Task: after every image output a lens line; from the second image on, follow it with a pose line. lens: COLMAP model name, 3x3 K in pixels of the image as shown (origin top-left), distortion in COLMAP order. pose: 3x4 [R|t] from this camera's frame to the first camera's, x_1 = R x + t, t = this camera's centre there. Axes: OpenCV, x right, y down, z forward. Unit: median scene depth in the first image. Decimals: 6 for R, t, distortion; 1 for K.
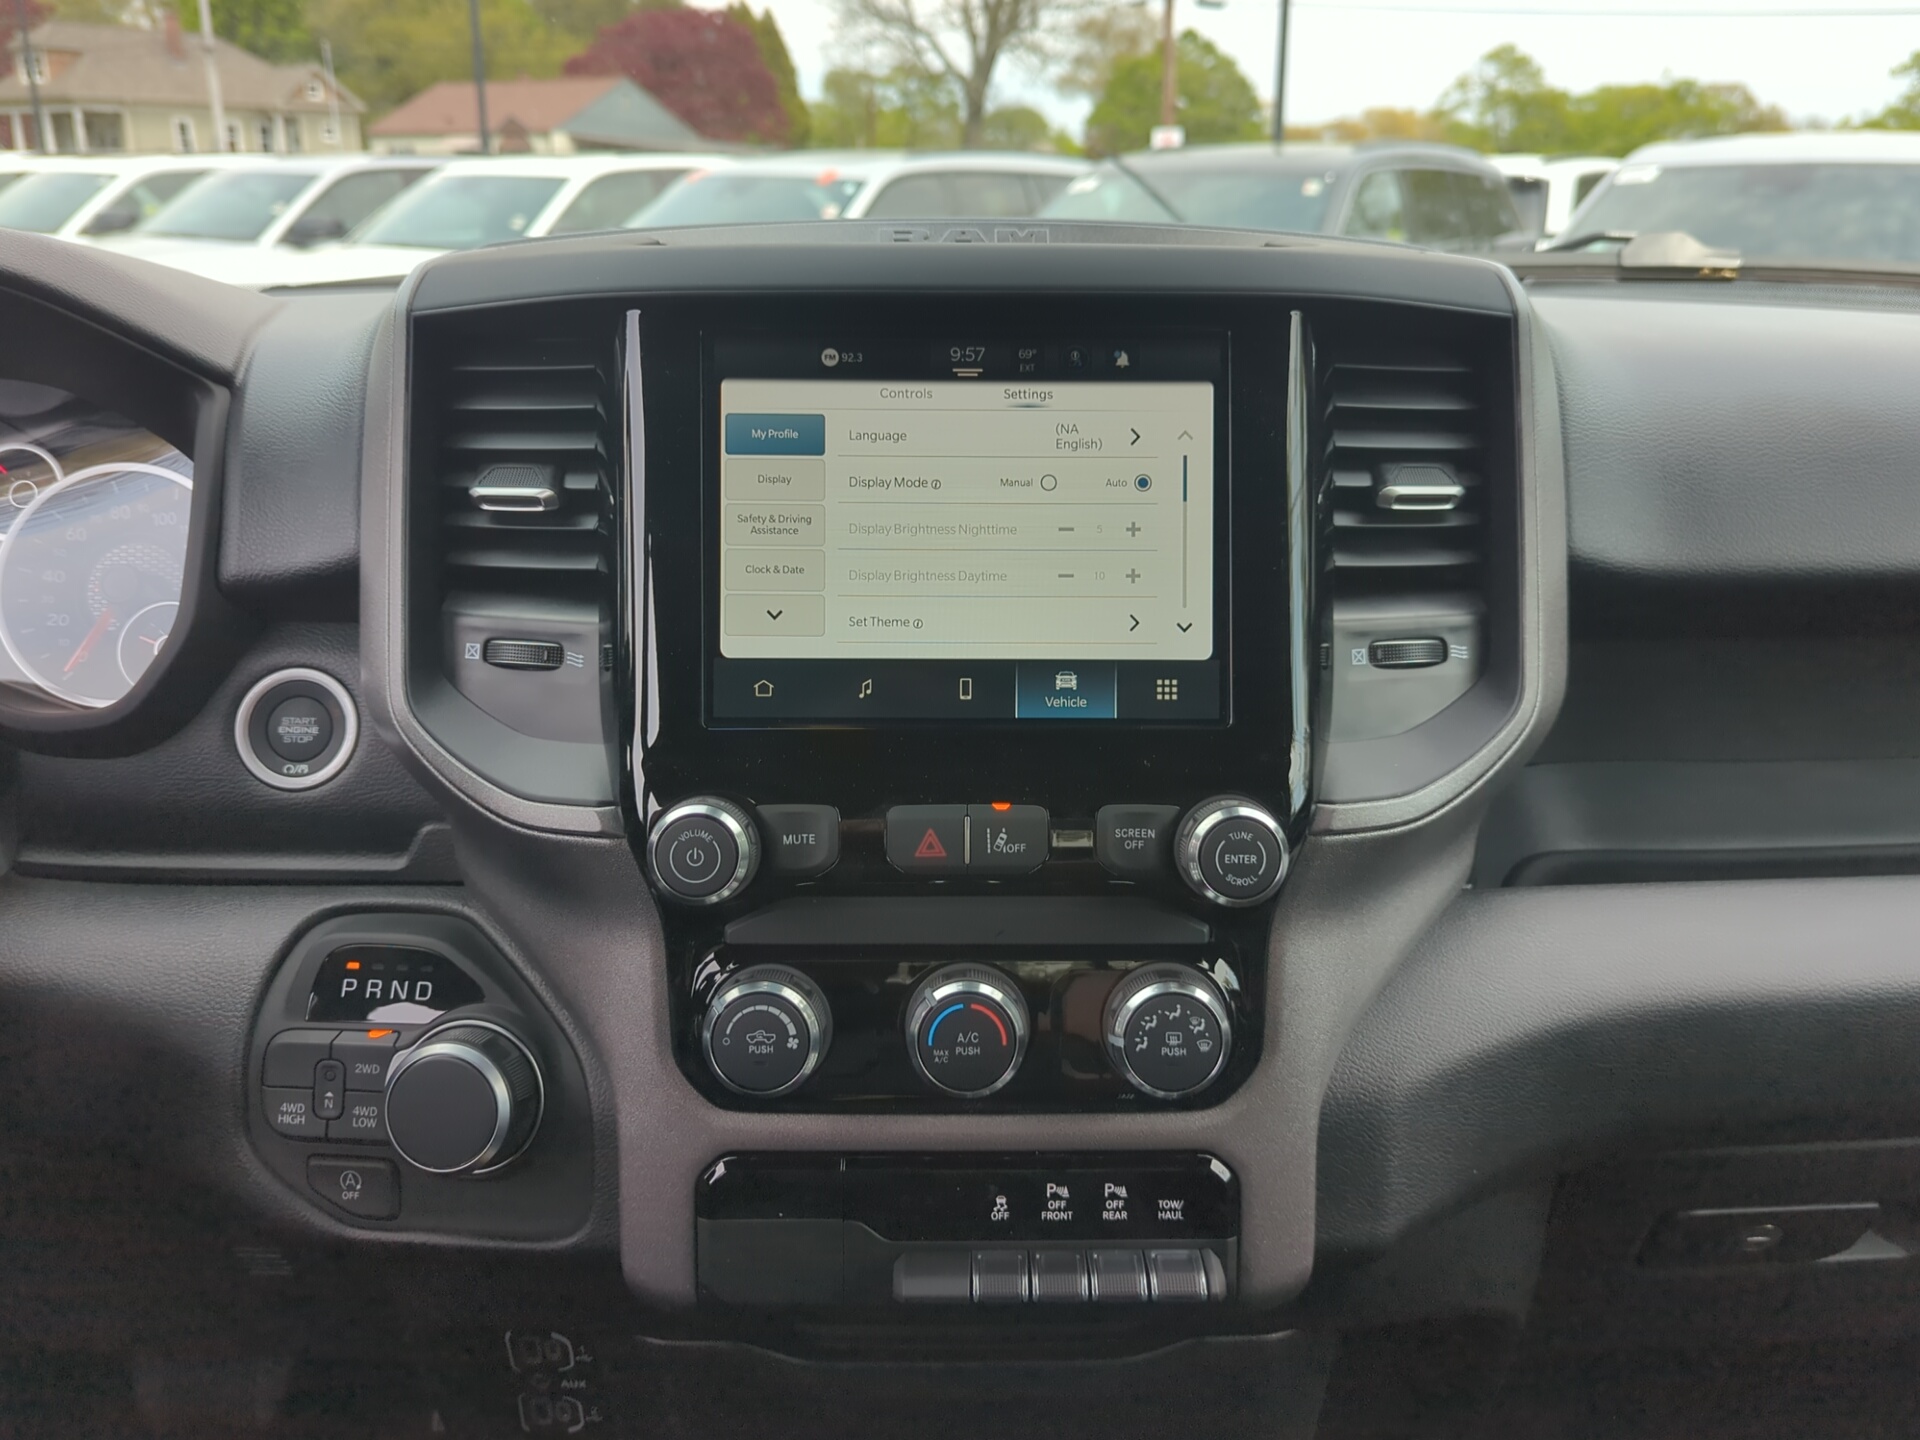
lens RADIAL K [[1562.5, 0, 970.9], [0, 1562.5, 698.2], [0, 0, 1]] dist [0.056091, -0.042683]
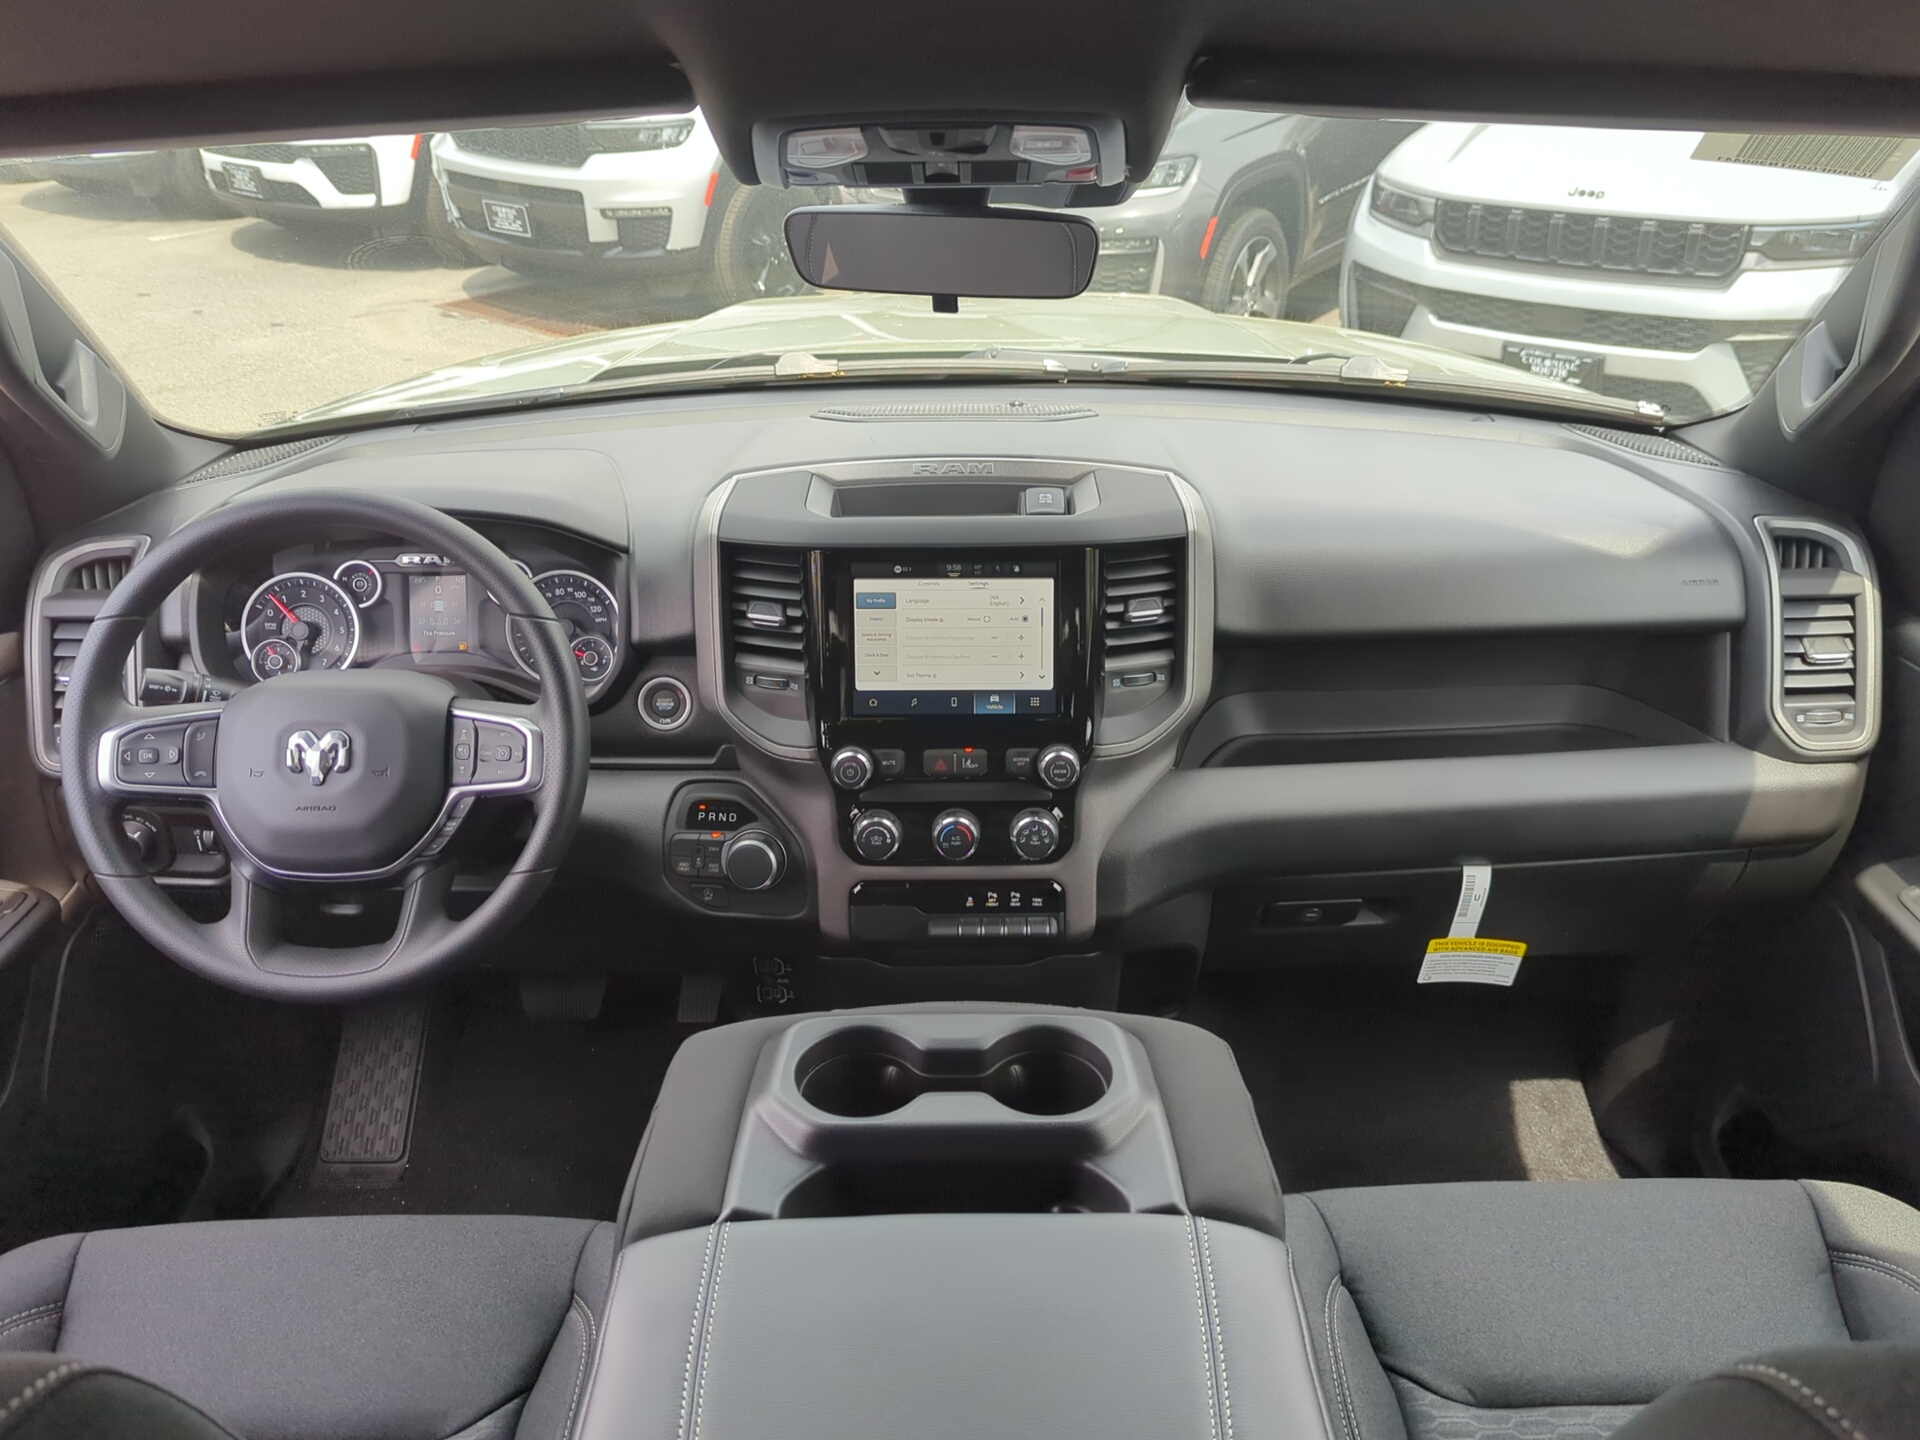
lens RADIAL K [[1562.5, 0, 976.8], [0, 1562.5, 702.1], [0, 0, 1]] dist [0.056091, -0.042683]
pose [[0.999962, -0.006361, -0.005879, 0.044243], [0.007282, 0.984919, 0.172861, -0.406309], [0.004691, -0.172897, 0.984929, -1.352243]]
